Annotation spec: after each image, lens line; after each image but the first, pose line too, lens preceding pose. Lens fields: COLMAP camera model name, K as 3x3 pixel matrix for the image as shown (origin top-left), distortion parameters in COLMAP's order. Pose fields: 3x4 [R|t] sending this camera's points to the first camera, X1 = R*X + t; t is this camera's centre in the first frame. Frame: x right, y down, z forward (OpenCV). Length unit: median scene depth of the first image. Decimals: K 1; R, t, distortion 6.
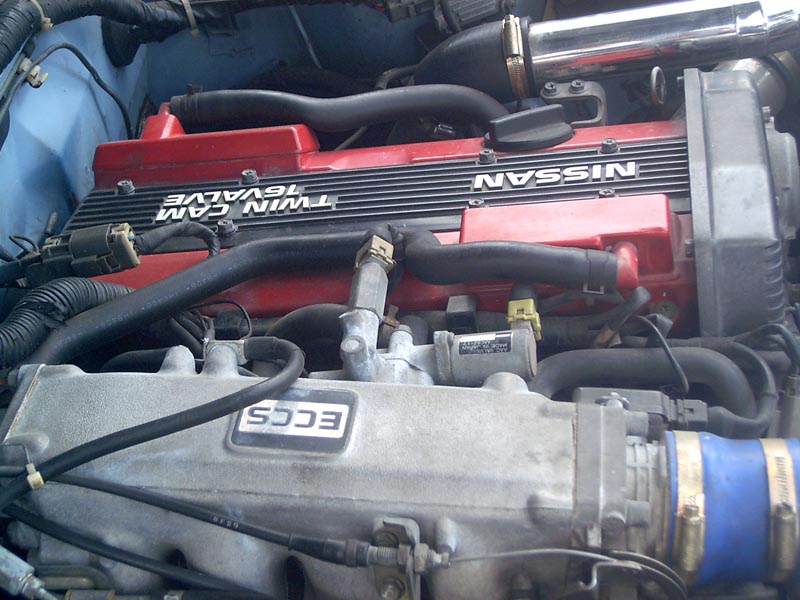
lens RADIAL K [[1549.4, 0, 400.0], [0, 1549.4, 300.0], [0, 0, 1]] dist [0.191892, -0.003506]
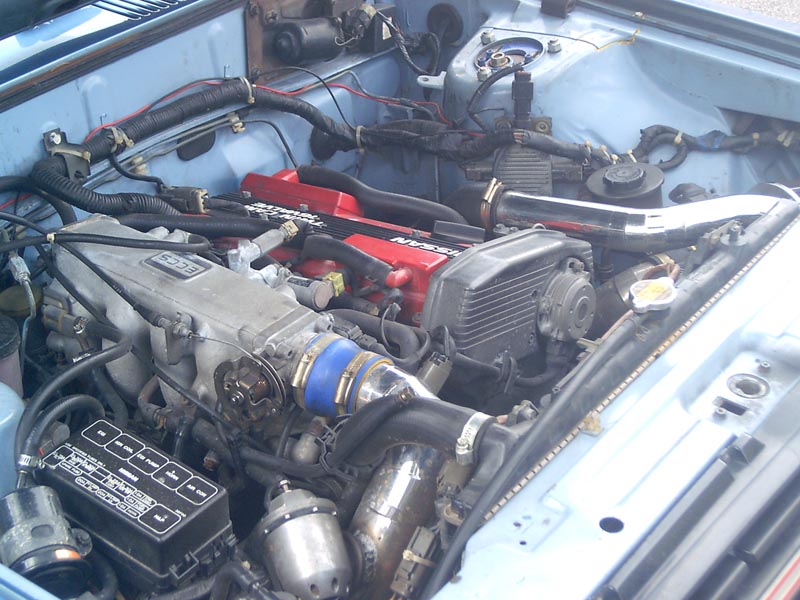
lens RADIAL K [[1549.4, 0, 400.0], [0, 1549.4, 300.0], [0, 0, 1]] dist [0.191892, -0.003506]
pose [[0.861707, 0.331914, -0.383789, 0.873744], [-0.402190, 0.907946, -0.117800, 0.218873], [0.309360, 0.255865, 0.915876, -0.649546]]
